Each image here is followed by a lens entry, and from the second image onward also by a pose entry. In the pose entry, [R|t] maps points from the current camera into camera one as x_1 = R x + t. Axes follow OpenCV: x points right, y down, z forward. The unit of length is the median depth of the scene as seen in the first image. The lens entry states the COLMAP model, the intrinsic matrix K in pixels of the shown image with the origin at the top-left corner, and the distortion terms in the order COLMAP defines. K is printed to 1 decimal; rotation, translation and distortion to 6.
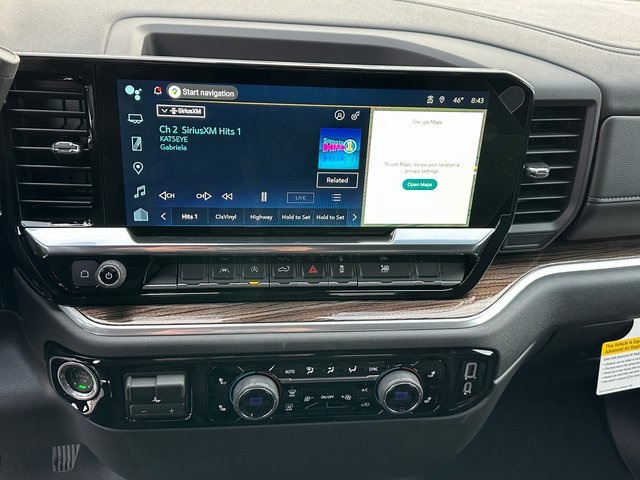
lens RADIAL K [[637.1, 0, 319.0], [0, 637.1, 238.5], [0, 0, 1]] dist [0.083039, 0.000000]
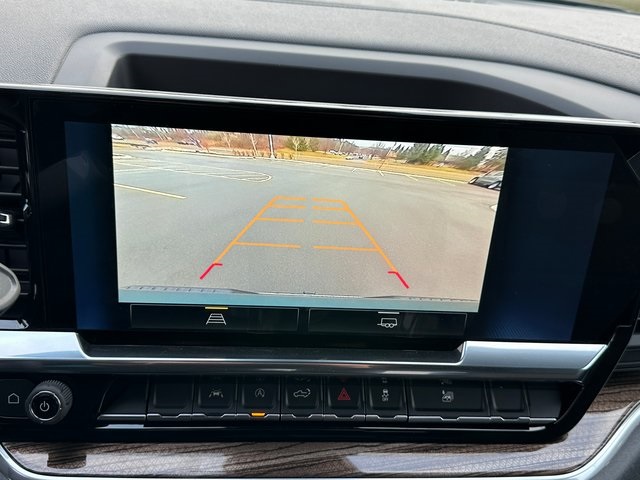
lens RADIAL K [[637.1, 0, 317.2], [0, 637.1, 236.9], [0, 0, 1]] dist [0.083039, 0.000000]
pose [[0.999132, 0.035663, -0.021518, -0.030299], [-0.036383, 0.998757, -0.034063, -0.100832], [0.020277, 0.034816, 0.999188, 0.301080]]
